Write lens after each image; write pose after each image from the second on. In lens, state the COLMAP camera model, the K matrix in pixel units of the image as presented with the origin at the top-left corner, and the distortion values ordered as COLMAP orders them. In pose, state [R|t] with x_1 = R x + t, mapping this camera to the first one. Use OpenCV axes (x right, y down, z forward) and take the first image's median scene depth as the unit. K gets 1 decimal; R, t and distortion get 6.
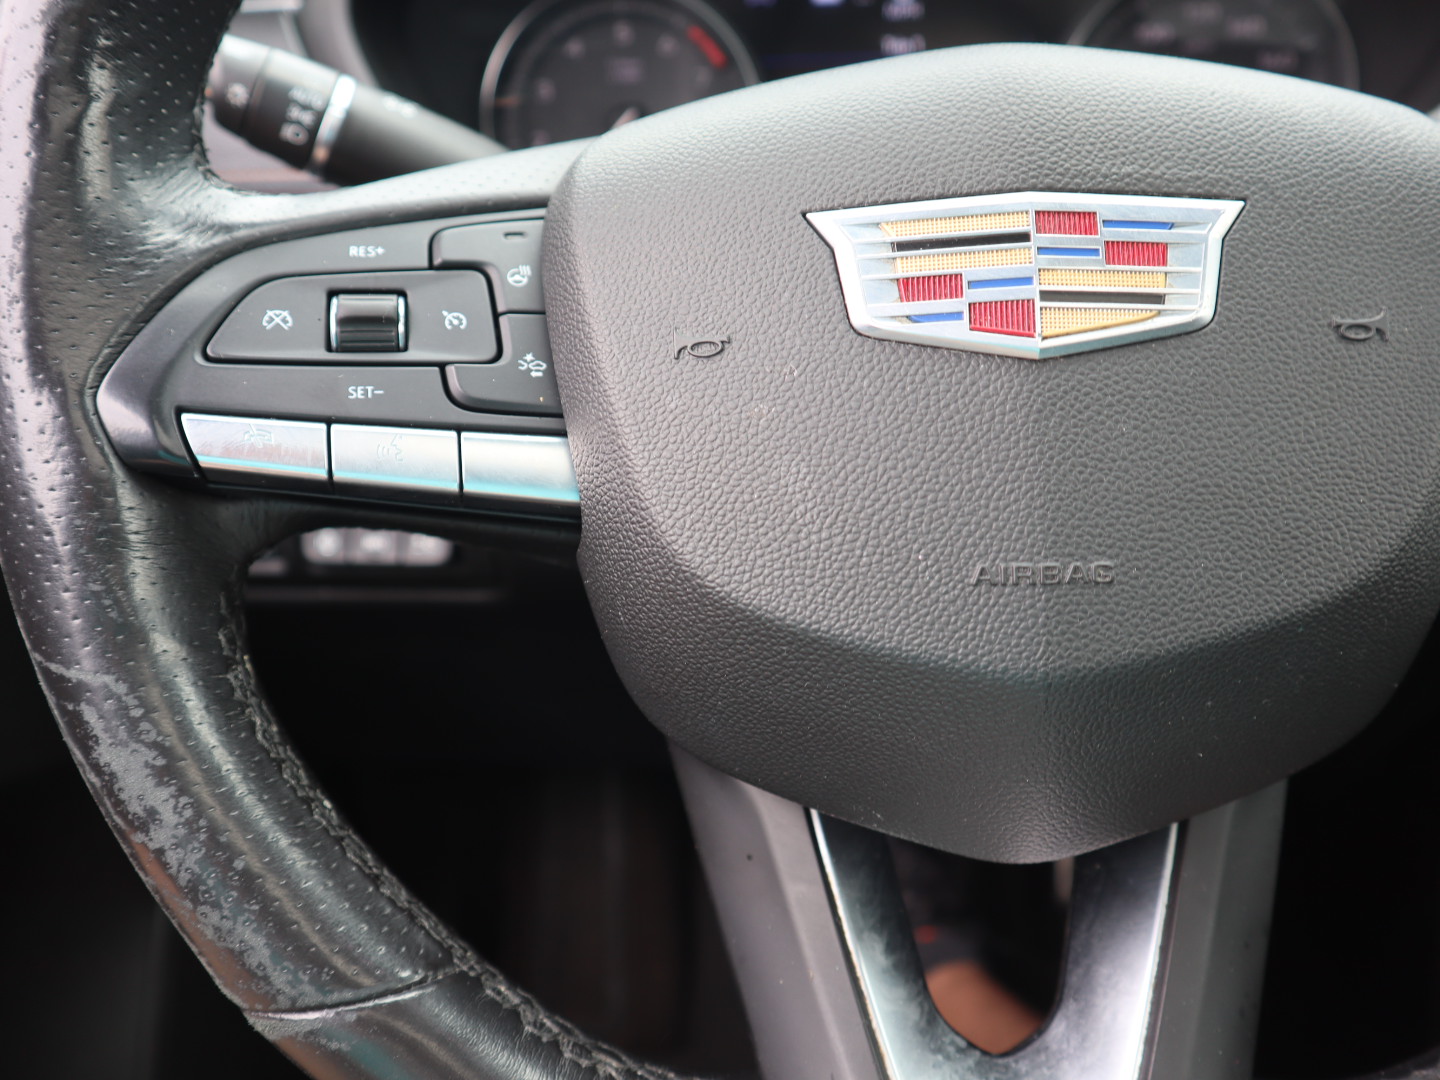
lens RADIAL K [[1110.5, 0, 720.0], [0, 1110.5, 540.0], [0, 0, 1]] dist [-0.118506, 0.073693]
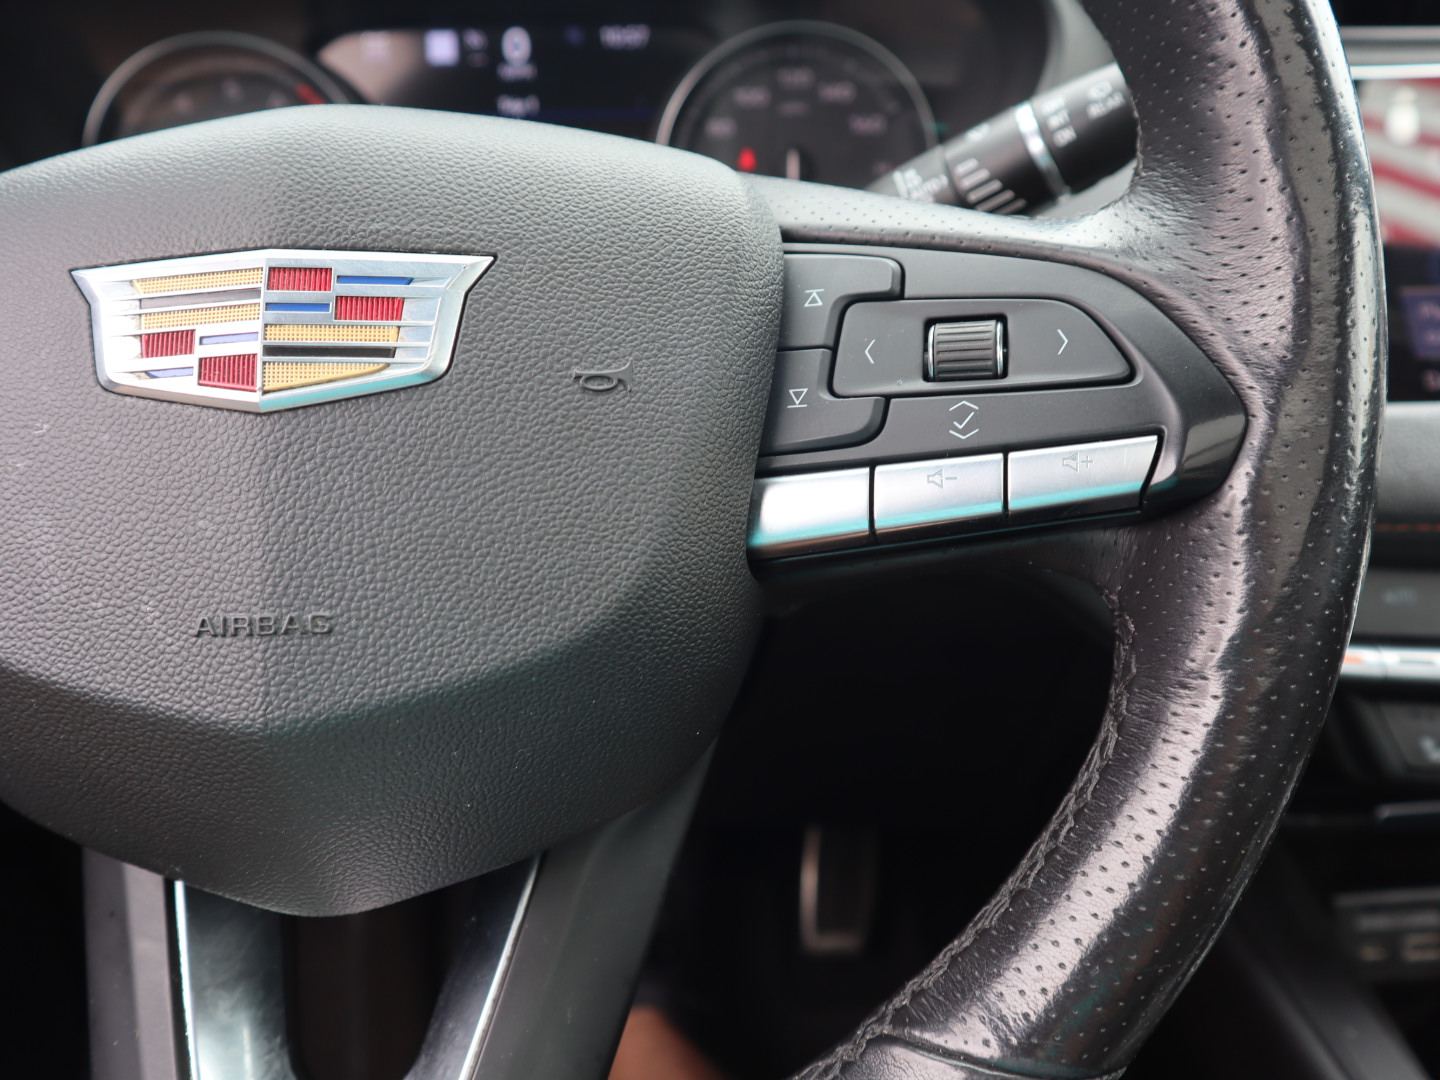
lens RADIAL K [[1110.5, 0, 720.0], [0, 1110.5, 540.0], [0, 0, 1]] dist [-0.118506, 0.073693]
pose [[0.992304, -0.004600, 0.123740, 0.578152], [0.010461, 0.998851, -0.046762, 0.004308], [-0.123383, 0.047696, 0.991212, -0.044162]]
